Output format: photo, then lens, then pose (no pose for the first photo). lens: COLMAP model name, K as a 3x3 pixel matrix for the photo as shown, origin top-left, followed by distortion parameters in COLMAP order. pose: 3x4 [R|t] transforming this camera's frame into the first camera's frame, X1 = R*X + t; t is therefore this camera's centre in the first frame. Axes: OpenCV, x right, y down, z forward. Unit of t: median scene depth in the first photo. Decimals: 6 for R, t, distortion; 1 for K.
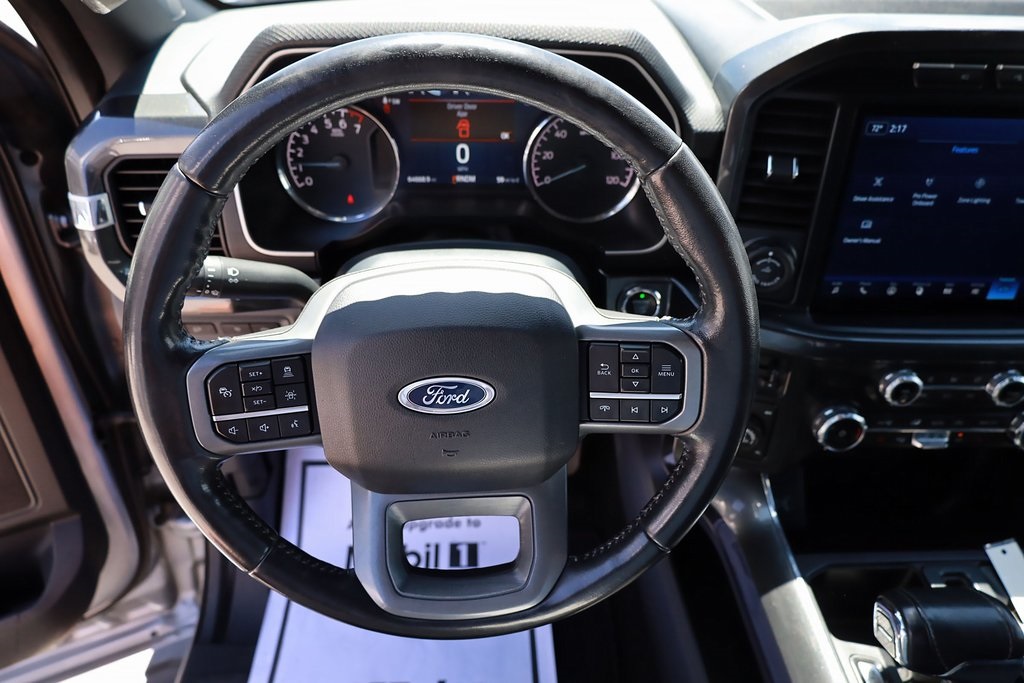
lens RADIAL K [[704.4, 0, 512.0], [0, 704.4, 341.5], [0, 0, 1]] dist [-0.003218, -0.001891]
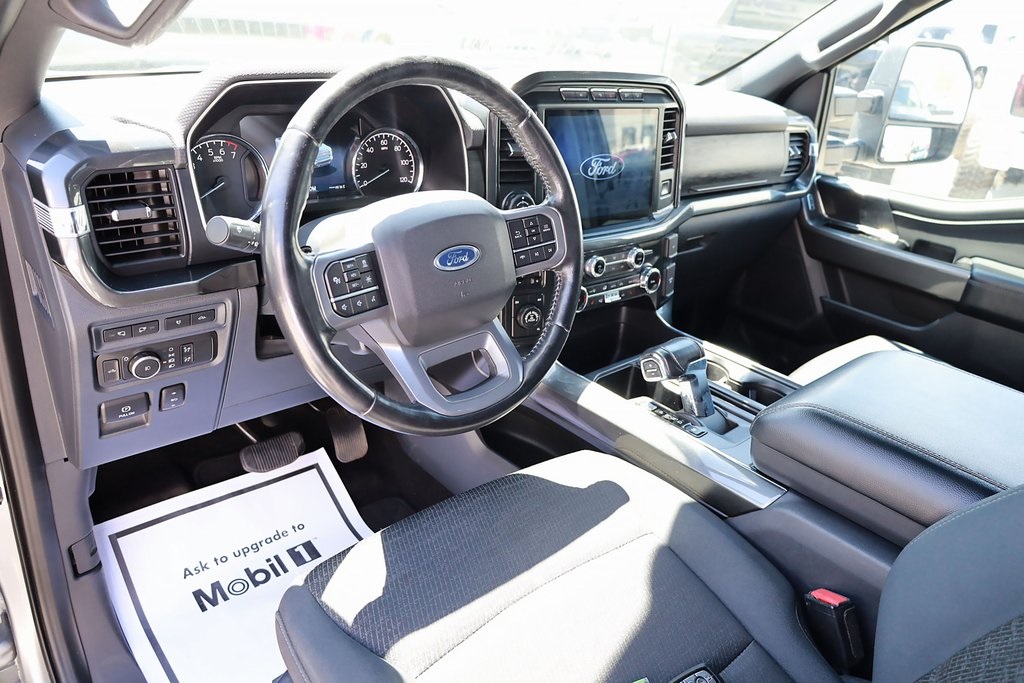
lens RADIAL K [[703.5, 0, 515.2], [0, 703.5, 352.8], [0, 0, 1]] dist [-0.008216, -0.001787]
pose [[0.761749, -0.236707, 0.603083, -0.765644], [0.323624, 0.945435, -0.037689, 0.288603], [-0.561255, 0.223881, 0.796788, -0.269851]]
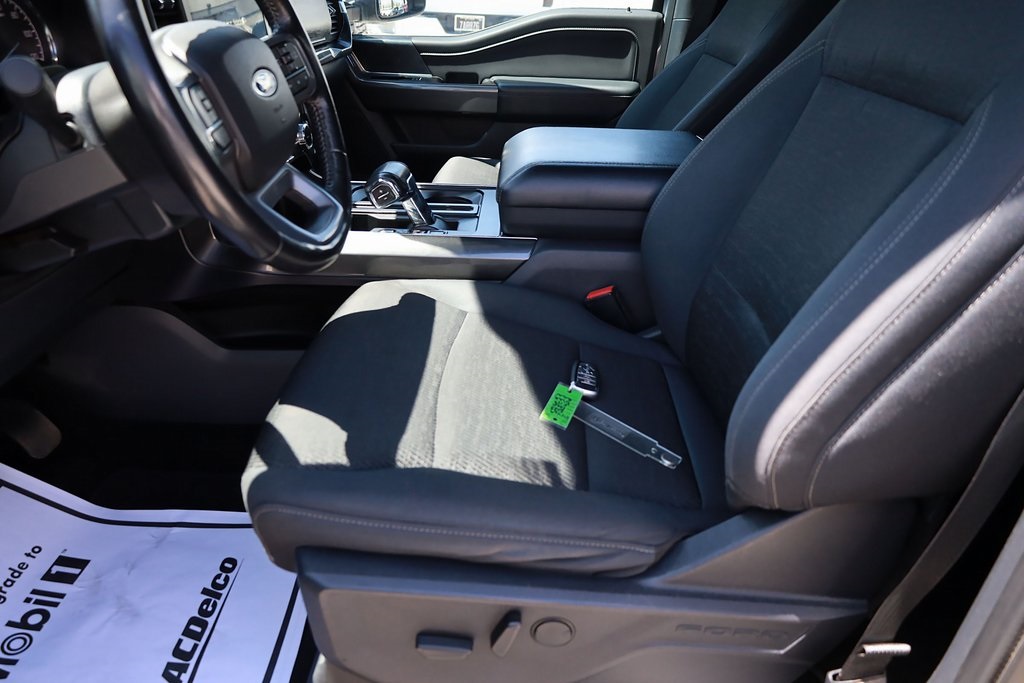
lens RADIAL K [[704.4, 0, 512.0], [0, 704.4, 341.5], [0, 0, 1]] dist [-0.003218, -0.001891]
pose [[0.051245, -0.476670, 0.877587, -1.265548], [0.574463, 0.732880, 0.364526, 0.176922], [-0.816925, 0.485461, 0.311386, 0.244367]]
